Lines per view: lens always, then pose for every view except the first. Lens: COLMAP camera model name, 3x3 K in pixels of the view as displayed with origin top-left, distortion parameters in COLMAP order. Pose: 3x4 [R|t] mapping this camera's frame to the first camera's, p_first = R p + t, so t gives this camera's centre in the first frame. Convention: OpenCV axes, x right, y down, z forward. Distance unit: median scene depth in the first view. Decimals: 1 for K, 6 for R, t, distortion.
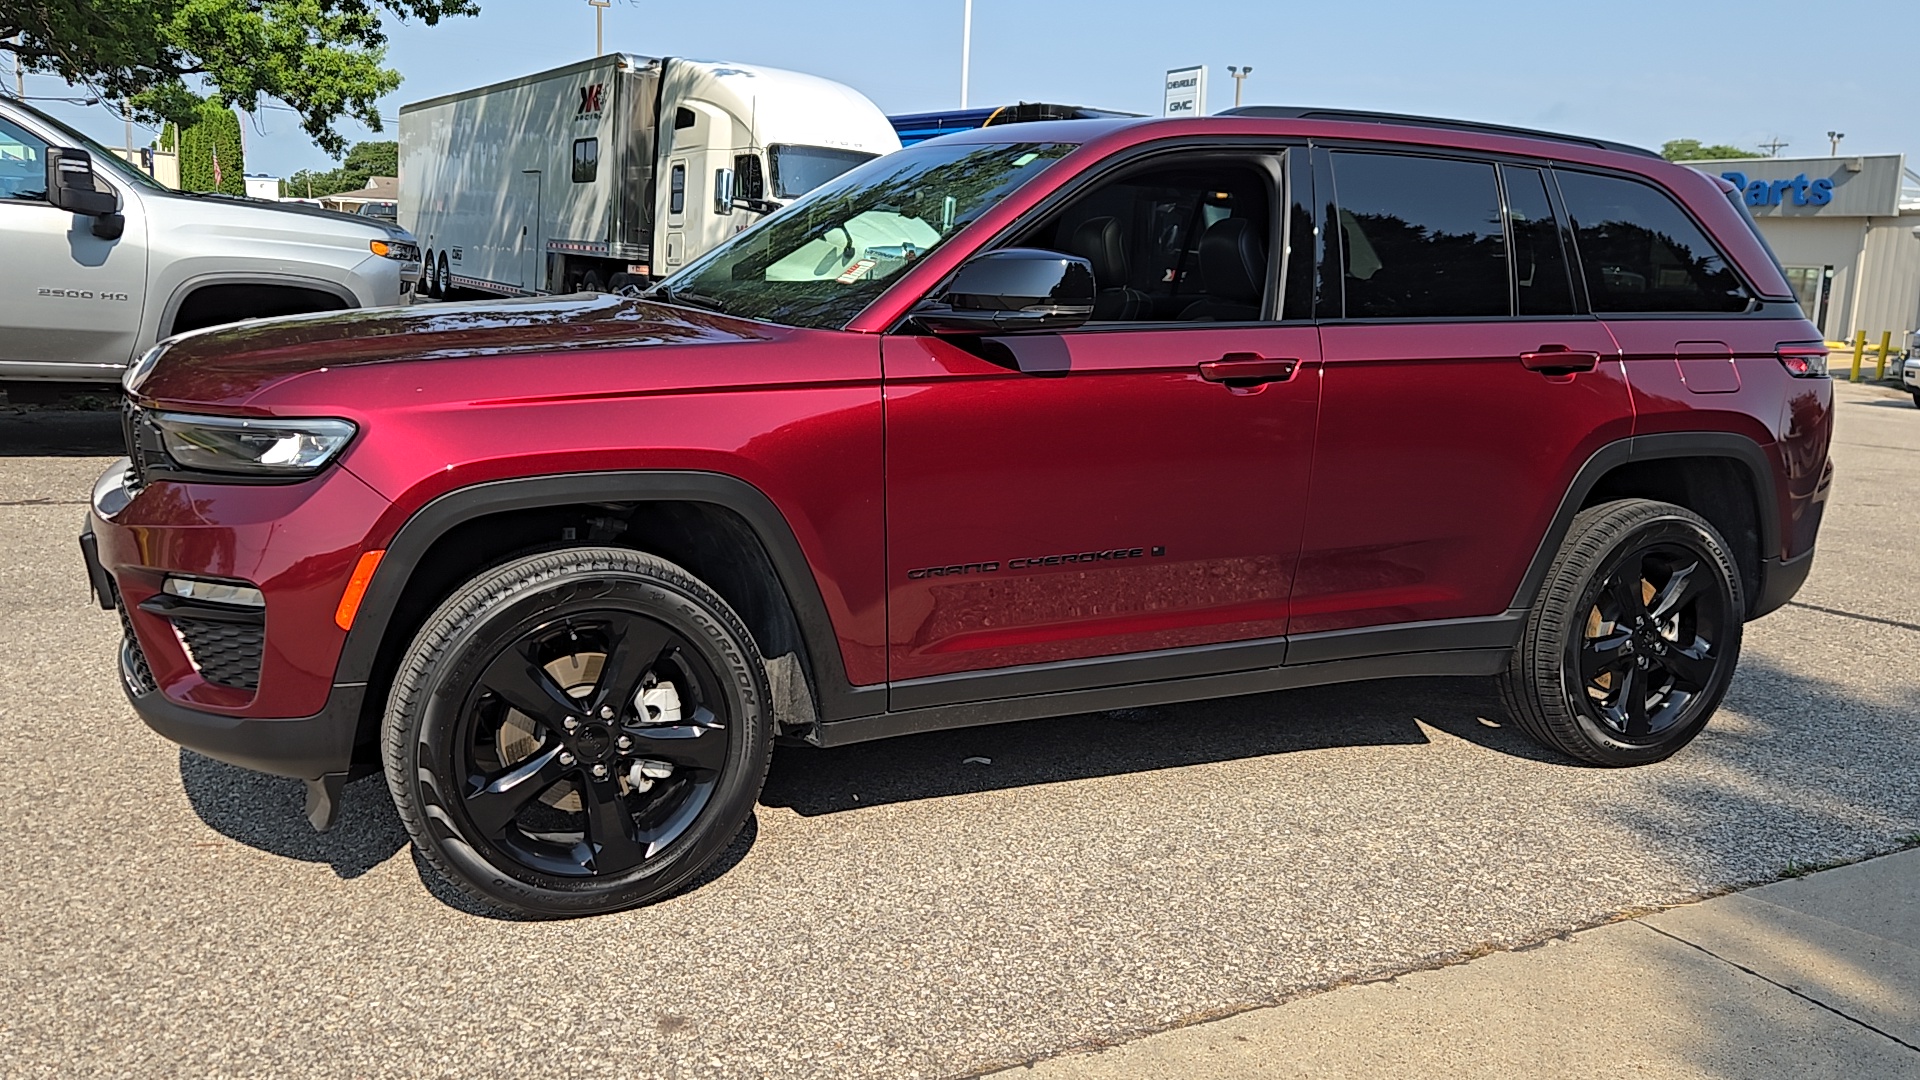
lens RADIAL K [[1606.2, 0, 961.0], [0, 1606.2, 540.7], [0, 0, 1]] dist [0.011086, -0.006702]
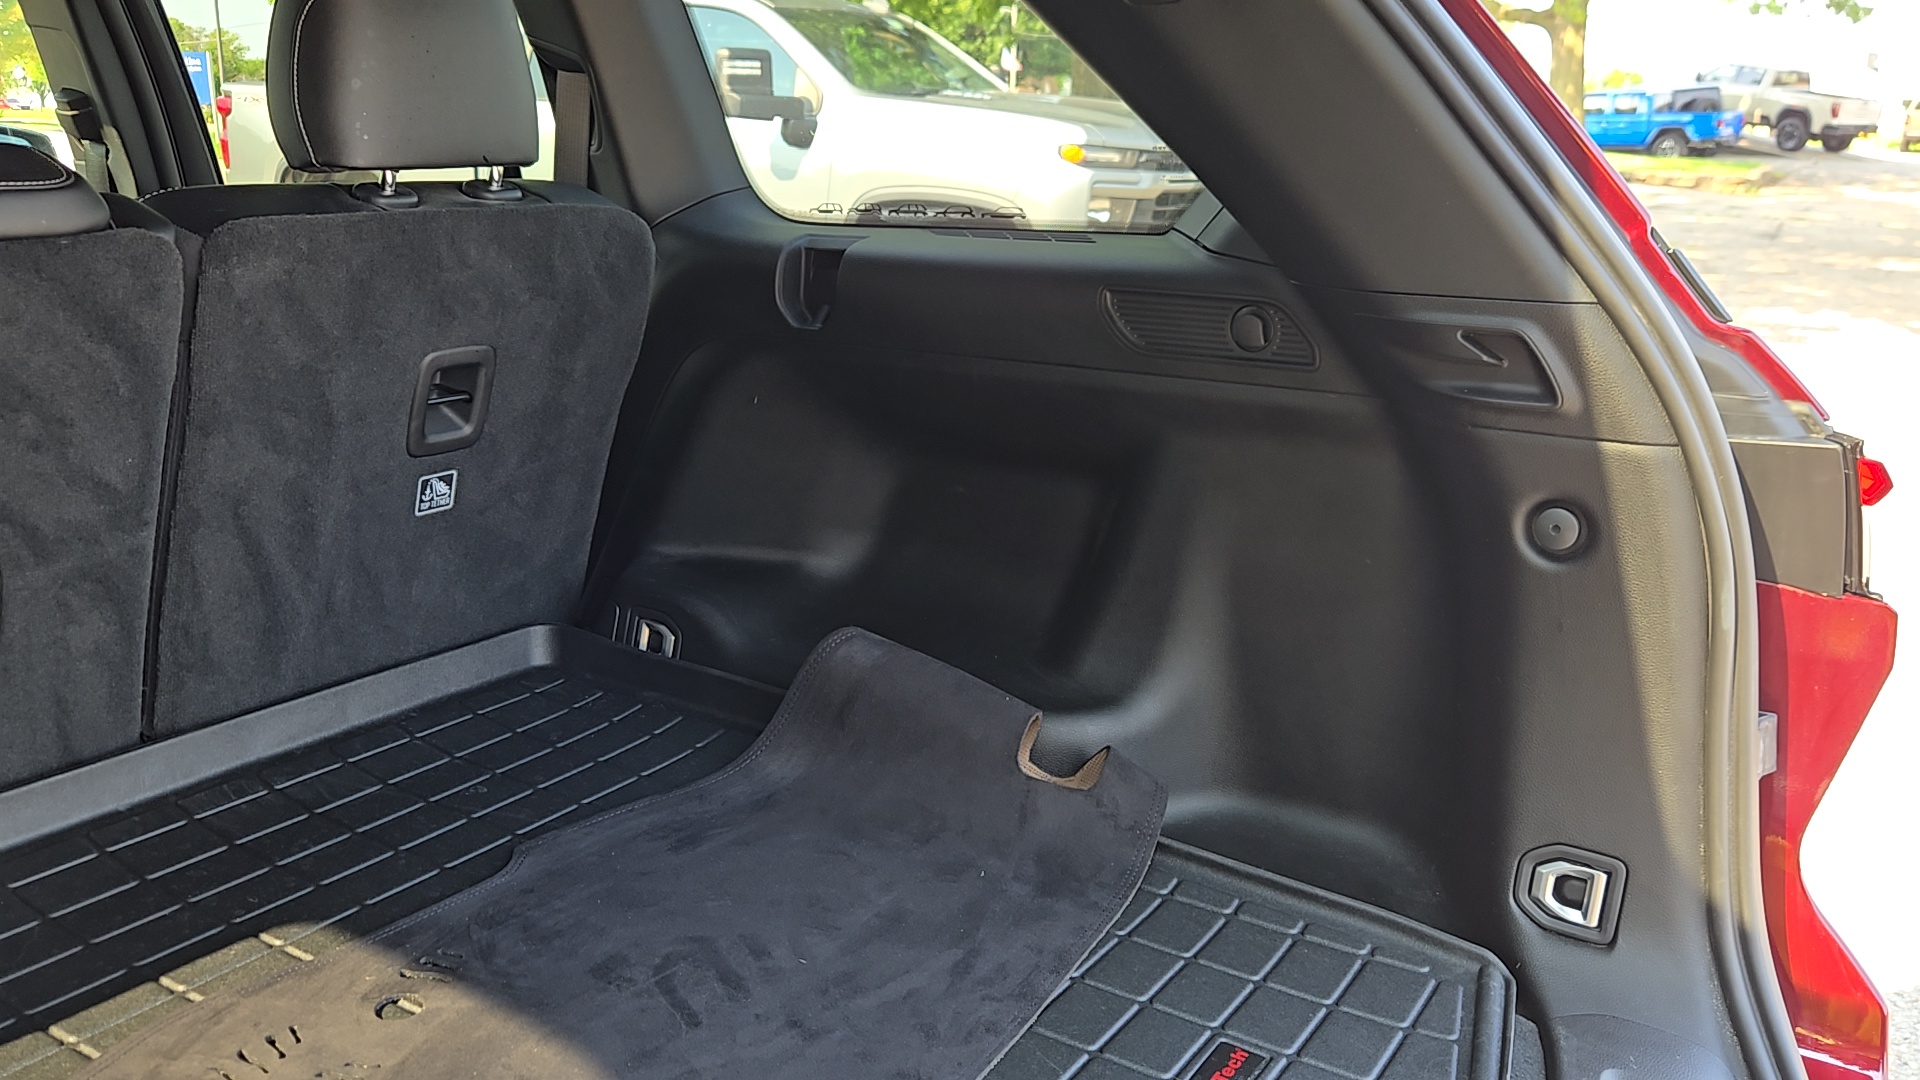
lens RADIAL K [[1606.2, 0, 962.3], [0, 1606.2, 542.7], [0, 0, 1]] dist [0.011086, -0.006702]
pose [[0.516385, 0.183688, -0.836424, 0.127323], [-0.140332, 0.981672, 0.128949, -0.040720], [0.844780, 0.050790, 0.532698, 0.249918]]
